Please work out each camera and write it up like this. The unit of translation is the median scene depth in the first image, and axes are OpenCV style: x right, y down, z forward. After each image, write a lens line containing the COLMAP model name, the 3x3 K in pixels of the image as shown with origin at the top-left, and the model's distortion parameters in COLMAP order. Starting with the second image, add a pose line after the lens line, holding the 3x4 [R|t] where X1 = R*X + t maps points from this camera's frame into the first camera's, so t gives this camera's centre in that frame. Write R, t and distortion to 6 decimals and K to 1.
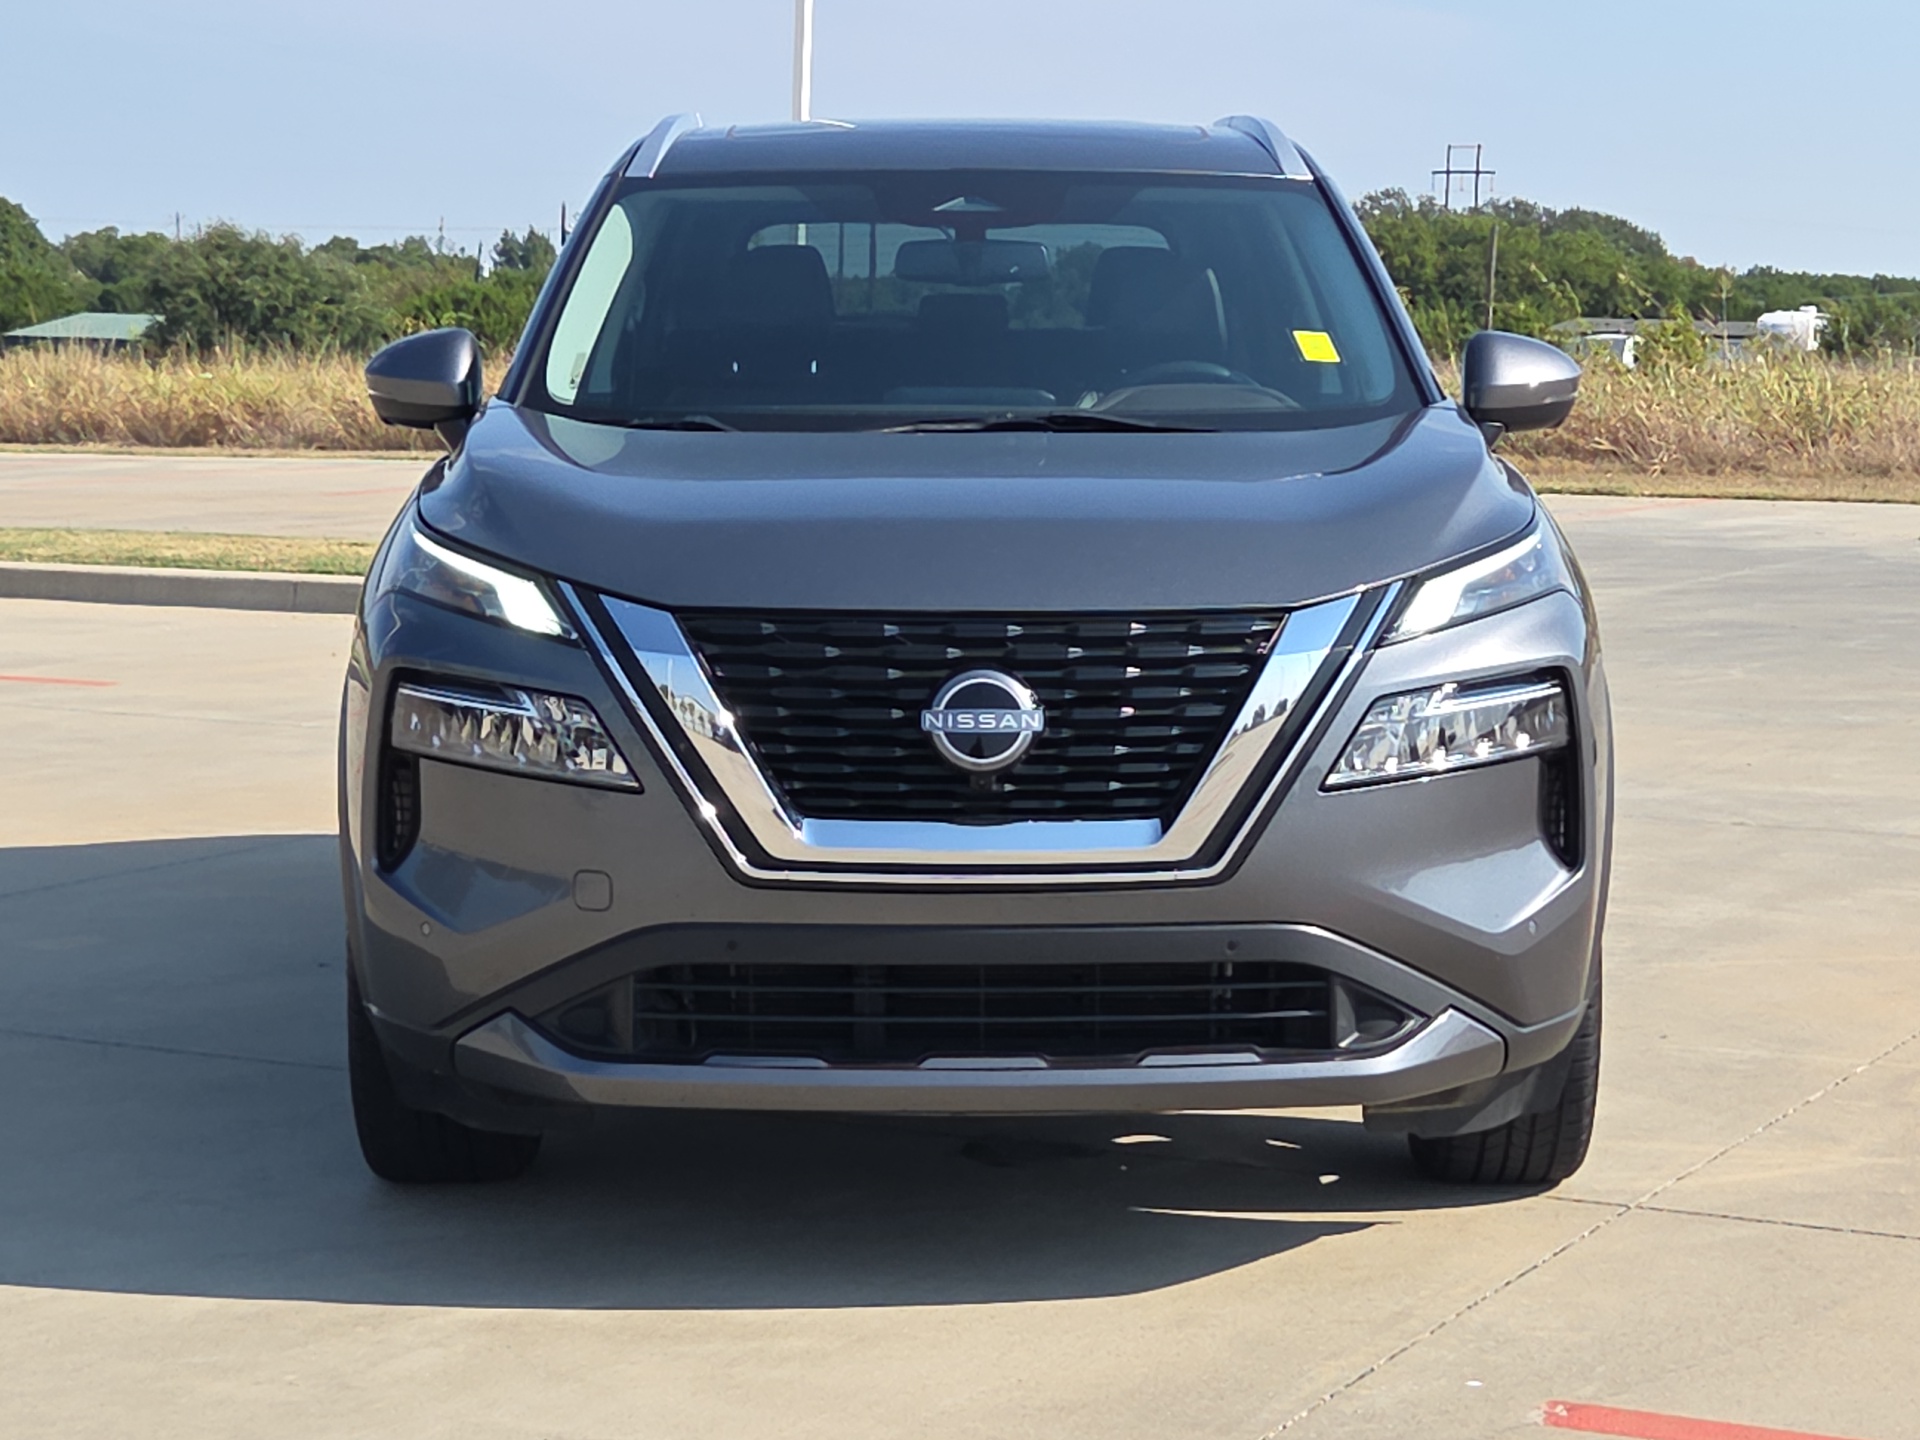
lens RADIAL K [[4078.2, 0, 960.2], [0, 4078.2, 728.4], [0, 0, 1]] dist [0.022744, 0.000000]
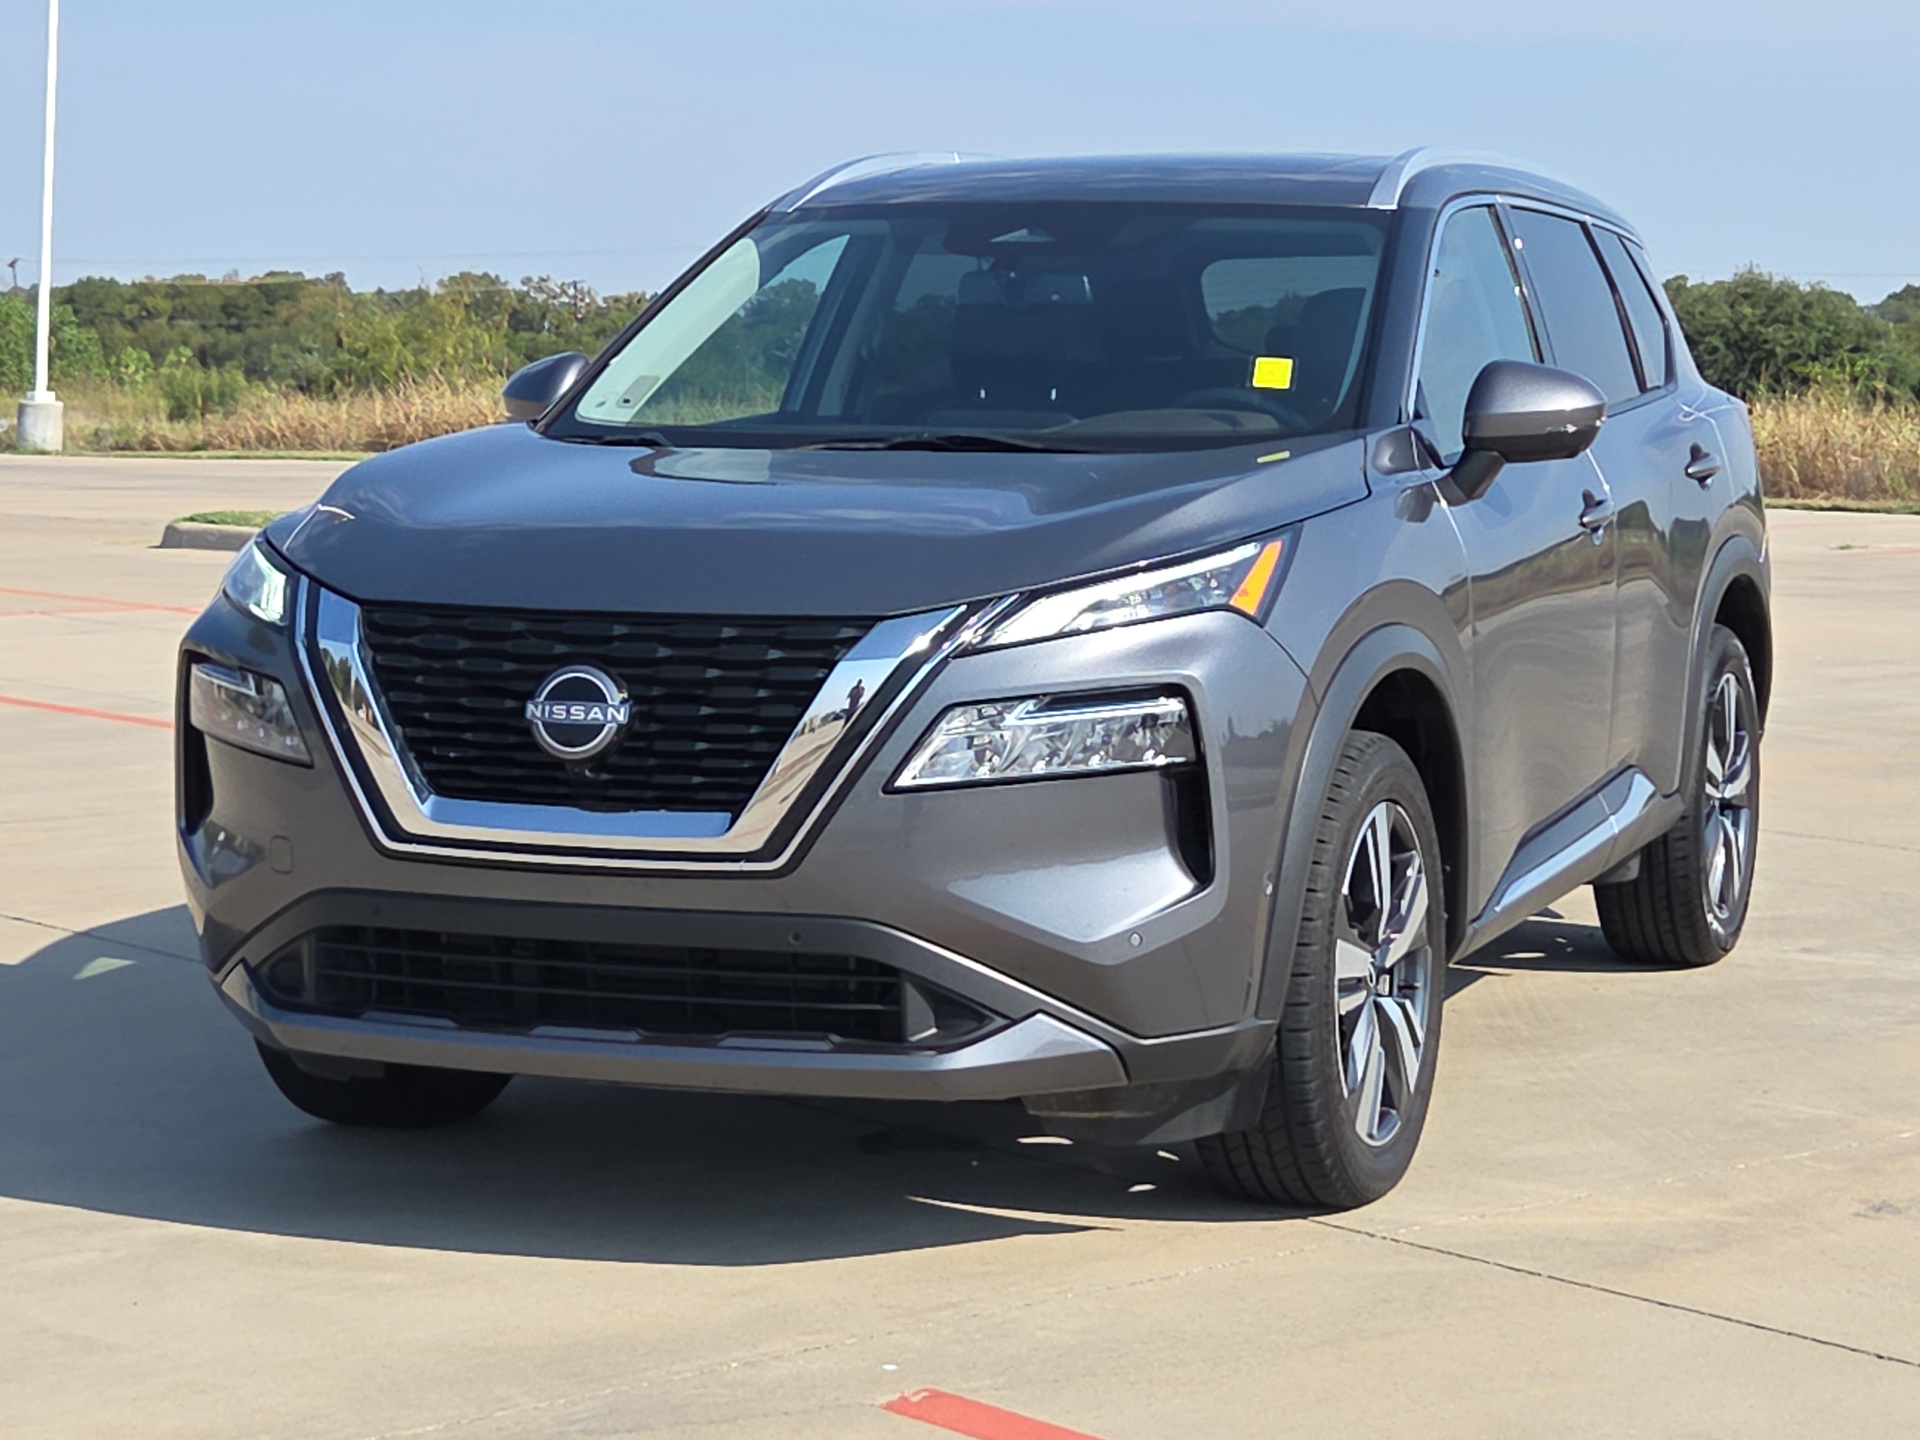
lens RADIAL K [[4078.2, 0, 961.2], [0, 4078.2, 711.6], [0, 0, 1]] dist [0.022744, 0.000000]
pose [[0.926438, 0.035871, -0.374736, 0.489978], [-0.041859, 0.999093, -0.007850, 0.001969], [0.374114, 0.022959, 0.927098, 0.043652]]
